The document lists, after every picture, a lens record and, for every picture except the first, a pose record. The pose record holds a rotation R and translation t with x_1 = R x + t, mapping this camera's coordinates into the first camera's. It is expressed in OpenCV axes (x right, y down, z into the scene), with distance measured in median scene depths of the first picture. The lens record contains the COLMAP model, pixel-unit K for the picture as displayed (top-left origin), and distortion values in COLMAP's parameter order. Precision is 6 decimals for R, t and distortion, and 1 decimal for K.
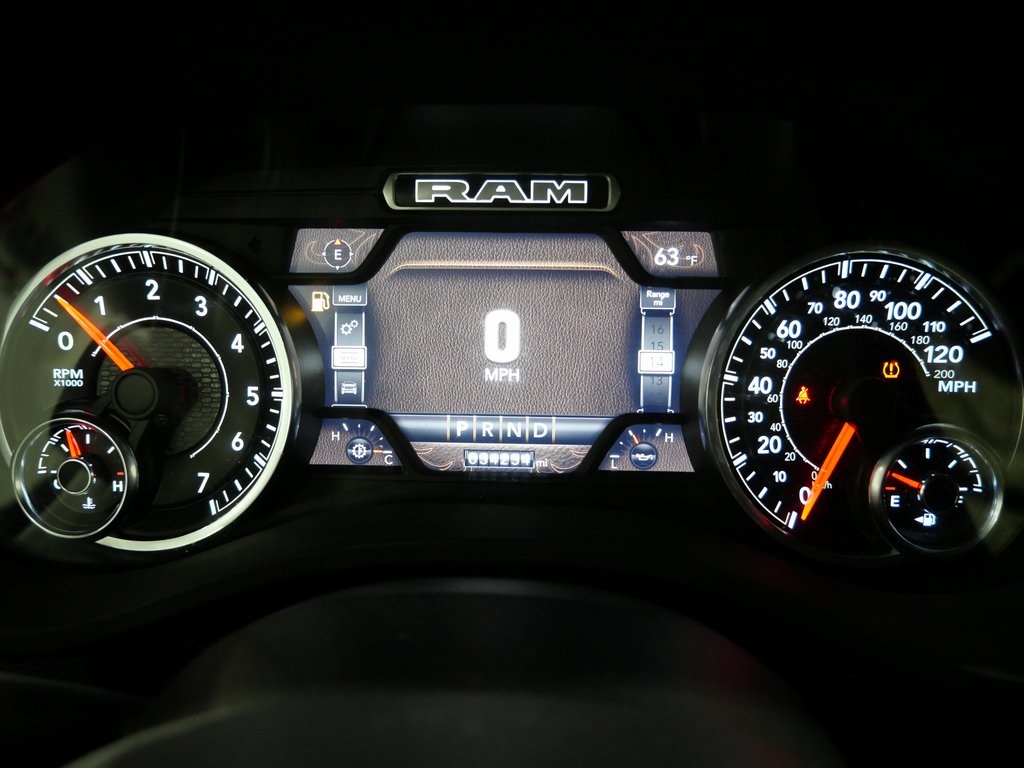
lens RADIAL K [[735.5, 0, 512.0], [0, 735.5, 384.0], [0, 0, 1]] dist [-0.039050, 0.004673]
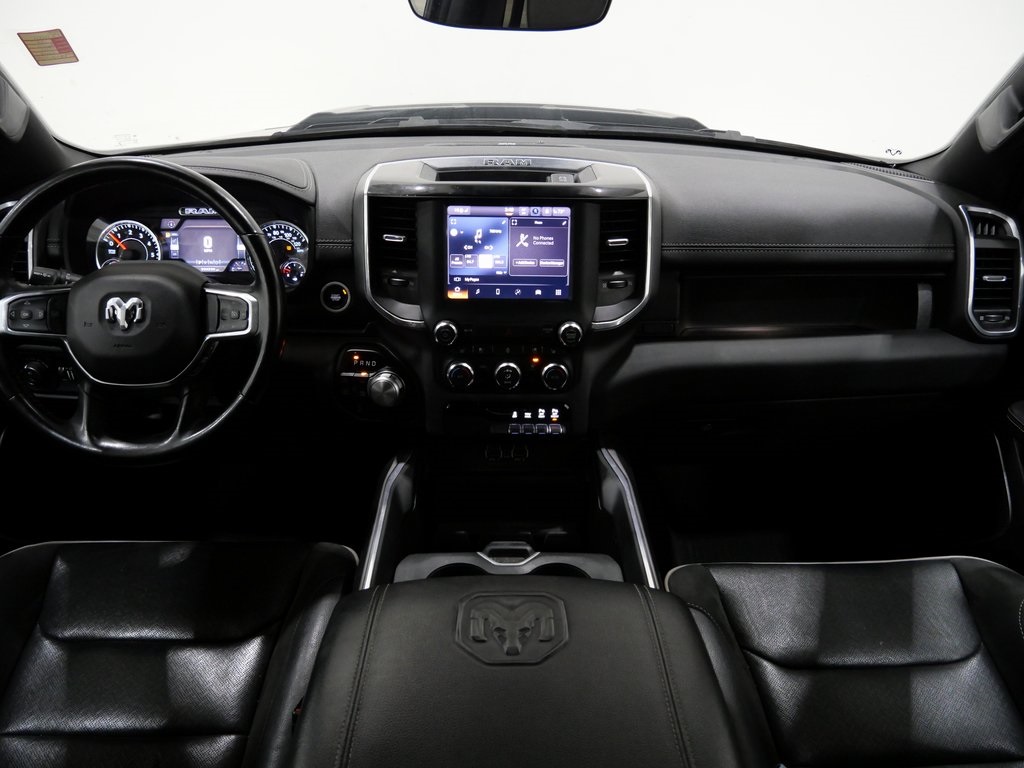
lens RADIAL K [[735.5, 0, 512.0], [0, 735.5, 384.0], [0, 0, 1]] dist [-0.039050, 0.004673]
pose [[0.998897, -0.013293, 0.045025, 1.737173], [0.010886, 0.998519, 0.053301, 0.622312], [-0.045666, -0.052752, 0.997563, -3.829756]]
